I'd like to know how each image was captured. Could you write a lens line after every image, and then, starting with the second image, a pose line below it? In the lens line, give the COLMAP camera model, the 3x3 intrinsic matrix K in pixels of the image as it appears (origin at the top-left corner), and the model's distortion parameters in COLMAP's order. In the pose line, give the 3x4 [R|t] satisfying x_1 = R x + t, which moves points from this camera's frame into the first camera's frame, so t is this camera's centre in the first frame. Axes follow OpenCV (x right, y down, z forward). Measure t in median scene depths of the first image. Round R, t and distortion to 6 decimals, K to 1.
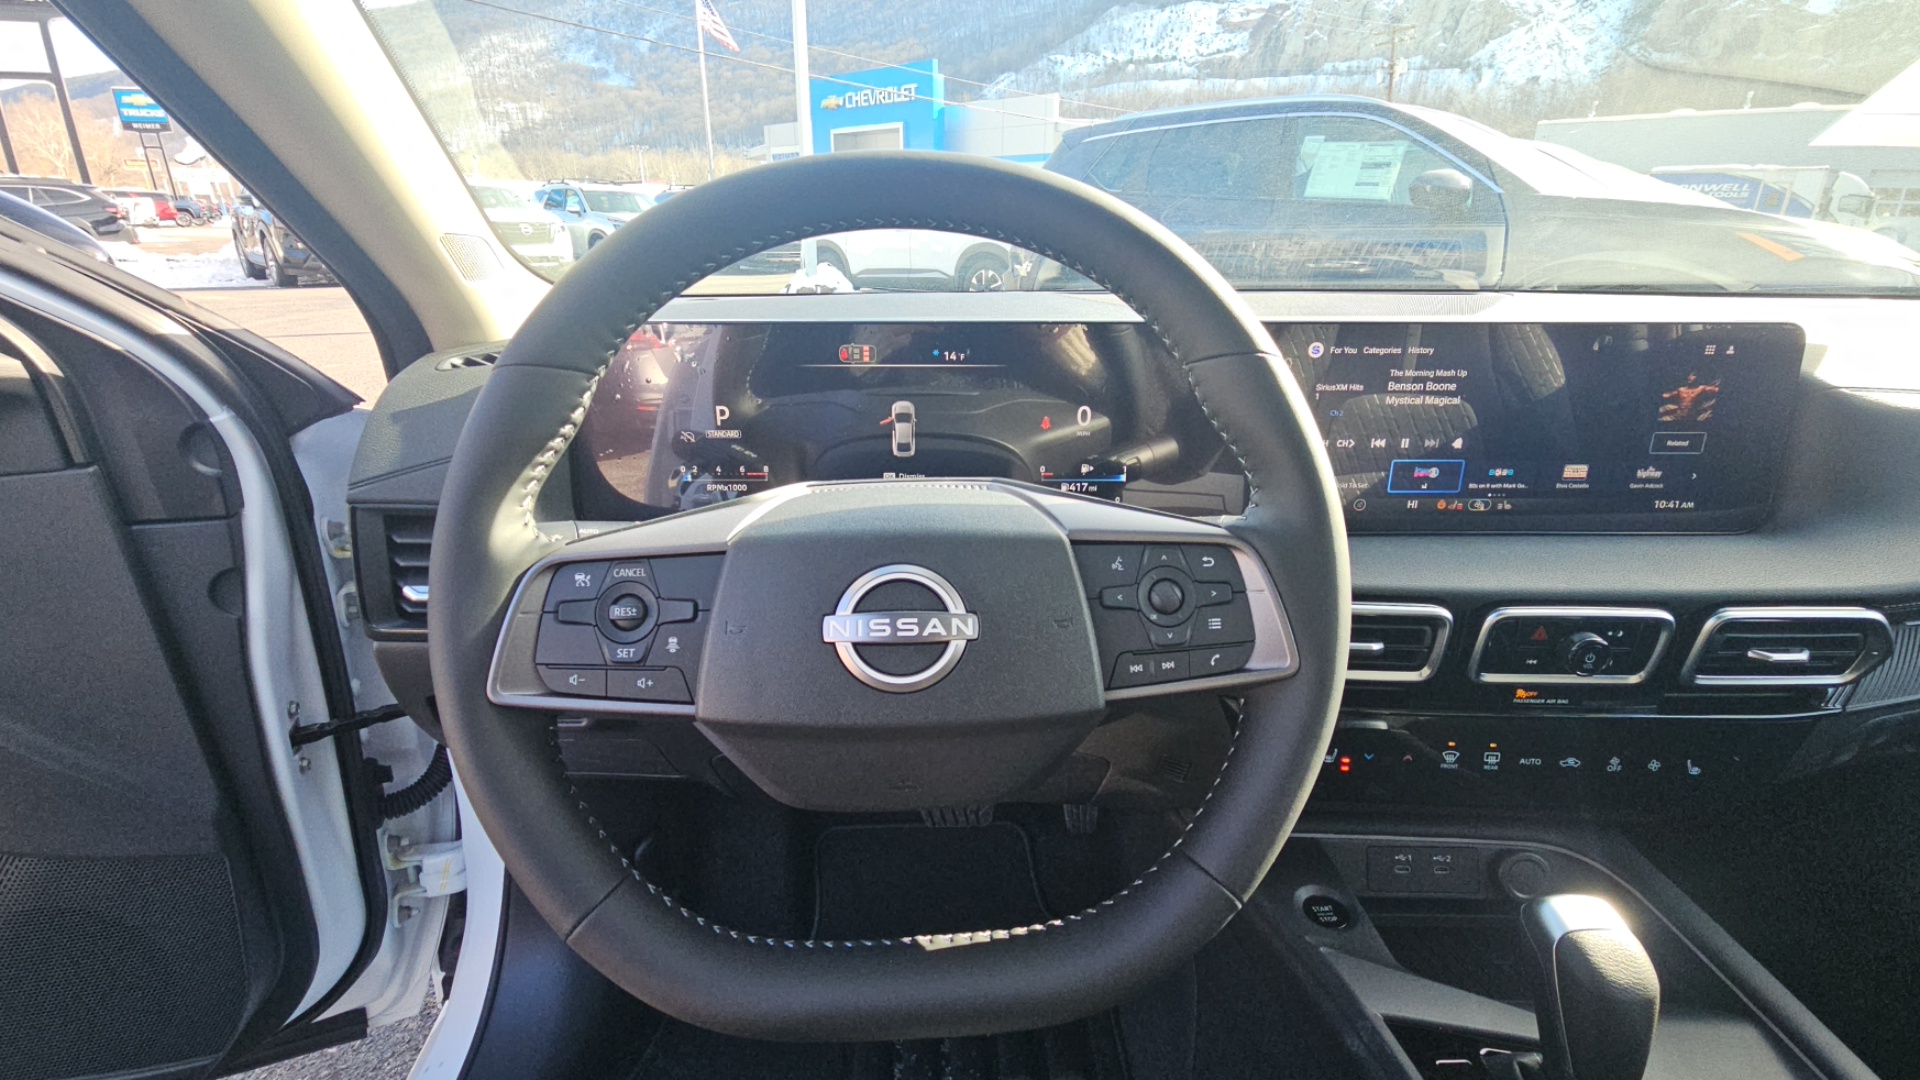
lens RADIAL K [[860.1, 0, 954.8], [0, 860.1, 536.2], [0, 0, 1]] dist [0.019436, -0.014967]
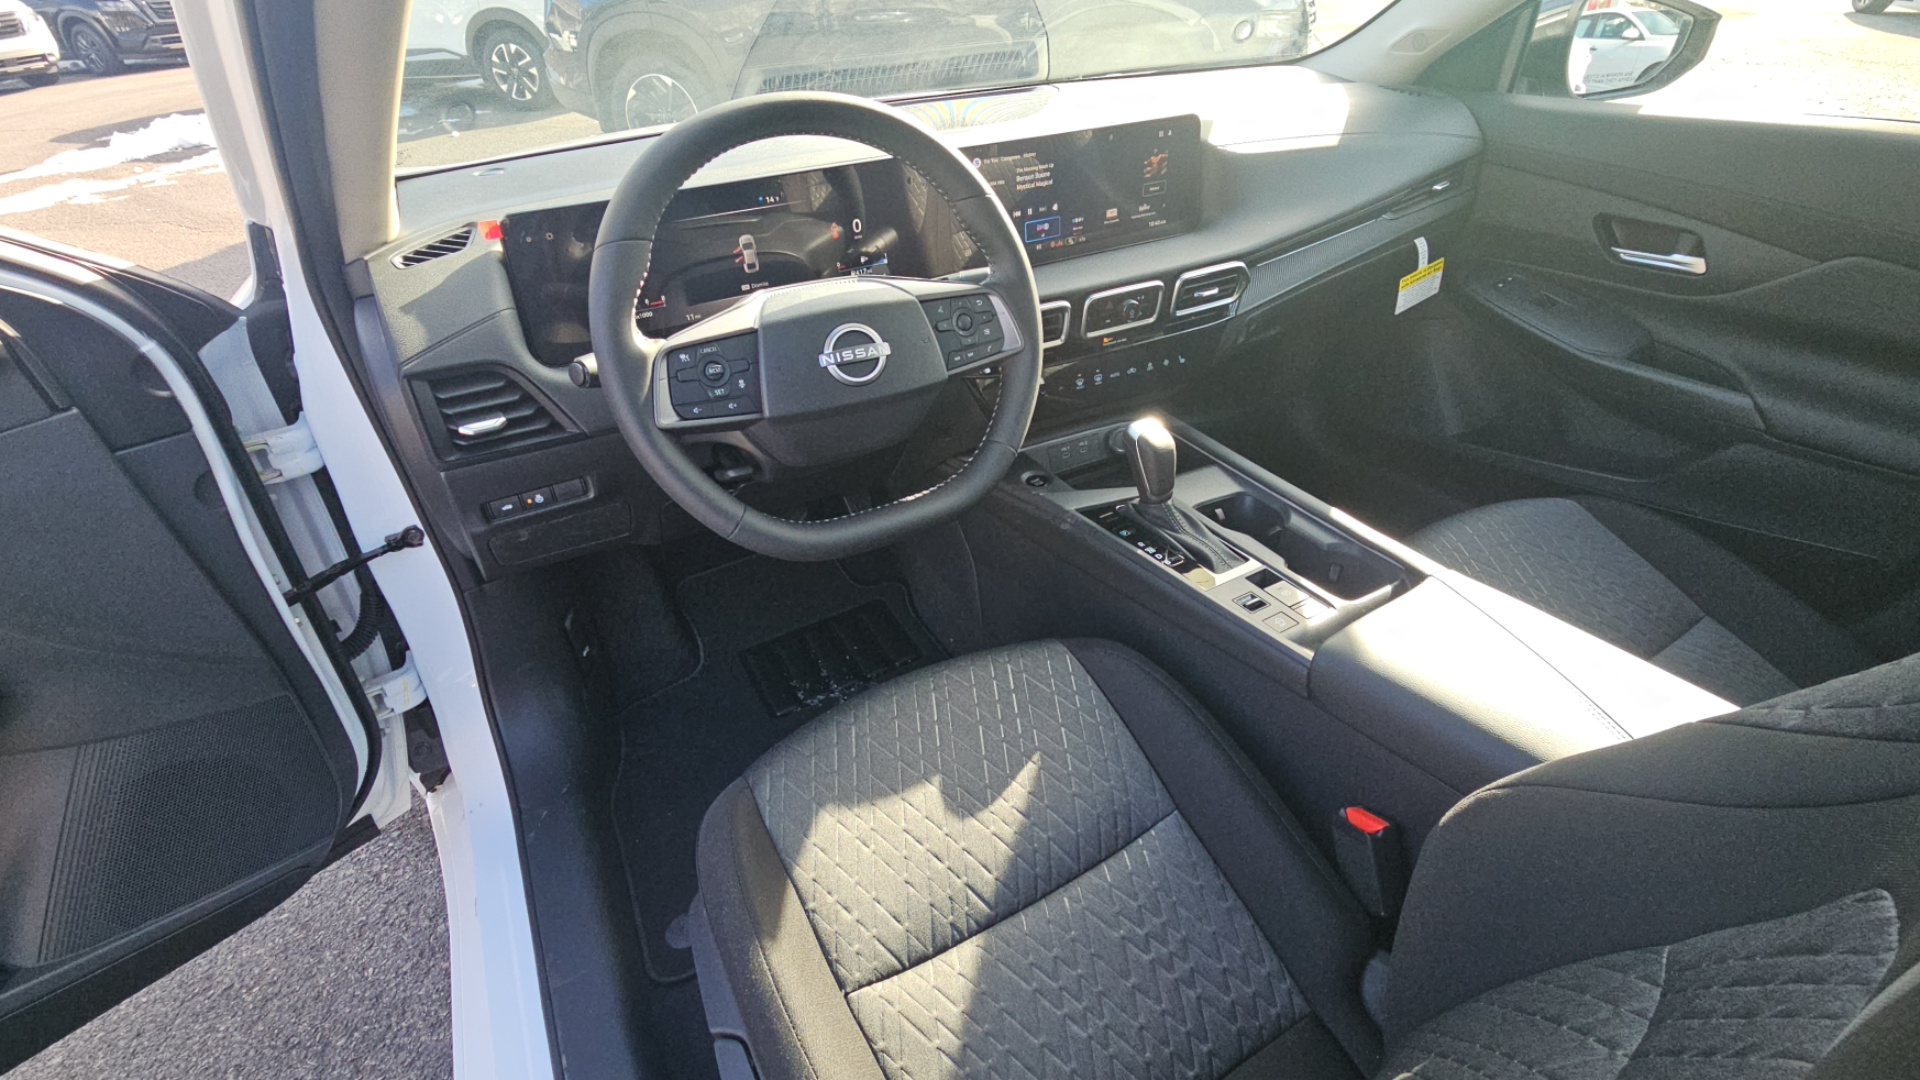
lens RADIAL K [[860.1, 0, 954.8], [0, 860.1, 536.2], [0, 0, 1]] dist [0.019436, -0.014967]
pose [[0.882538, -0.295328, 0.365934, -0.450757], [0.198611, 0.939468, 0.279200, -0.008431], [-0.426239, -0.173727, 0.887772, -0.604796]]
